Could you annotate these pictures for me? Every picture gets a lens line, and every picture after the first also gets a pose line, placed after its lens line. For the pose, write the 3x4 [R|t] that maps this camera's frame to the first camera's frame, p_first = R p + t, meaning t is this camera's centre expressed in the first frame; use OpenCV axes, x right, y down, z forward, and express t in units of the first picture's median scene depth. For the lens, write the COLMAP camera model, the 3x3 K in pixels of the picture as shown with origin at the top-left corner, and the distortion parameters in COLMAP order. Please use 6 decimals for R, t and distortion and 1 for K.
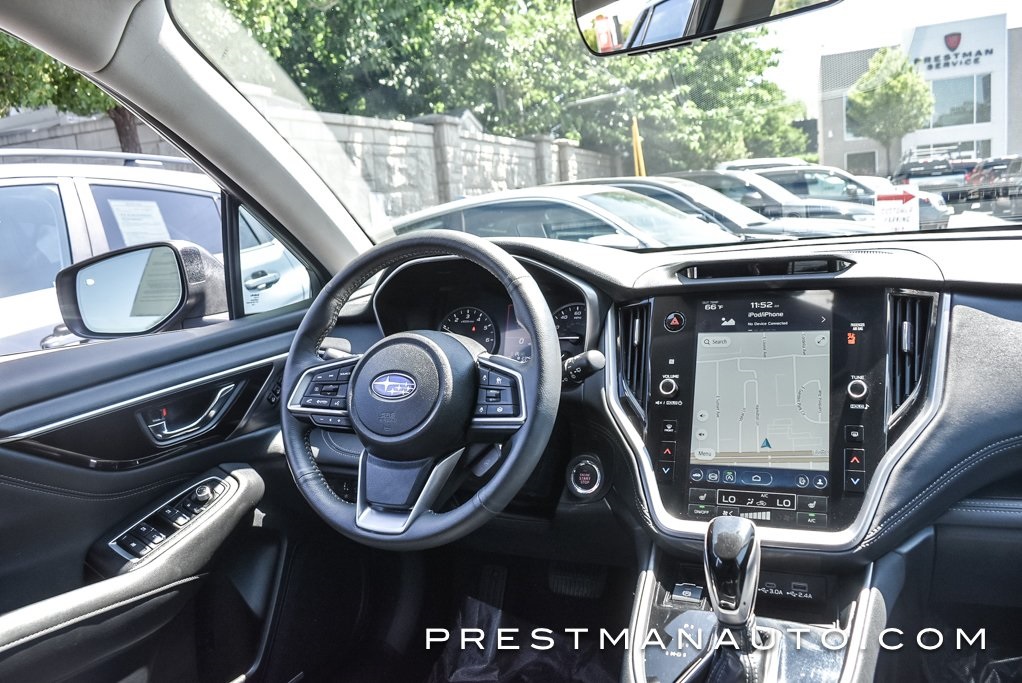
lens RADIAL K [[777.5, 0, 511.0], [0, 777.5, 341.5], [0, 0, 1]] dist [-0.019596, 0.008744]
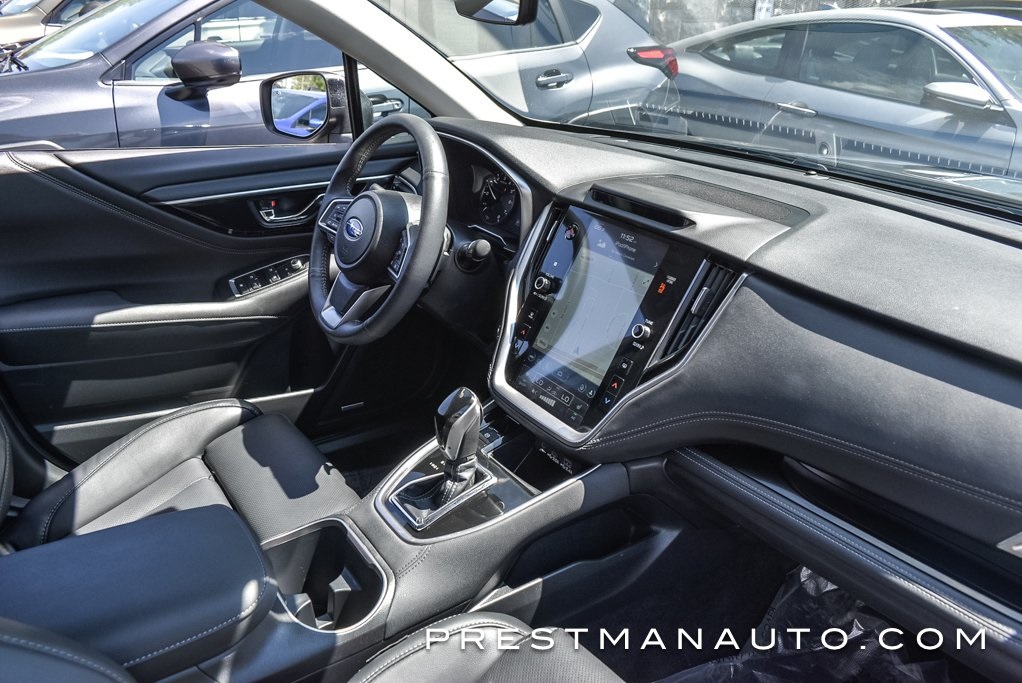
lens RADIAL K [[777.5, 0, 511.0], [0, 777.5, 341.5], [0, 0, 1]] dist [-0.019596, 0.008744]
pose [[0.860899, 0.306214, -0.406307, 0.645276], [-0.187106, 0.933185, 0.306850, -0.209961], [0.473122, -0.188144, 0.860673, -0.090268]]
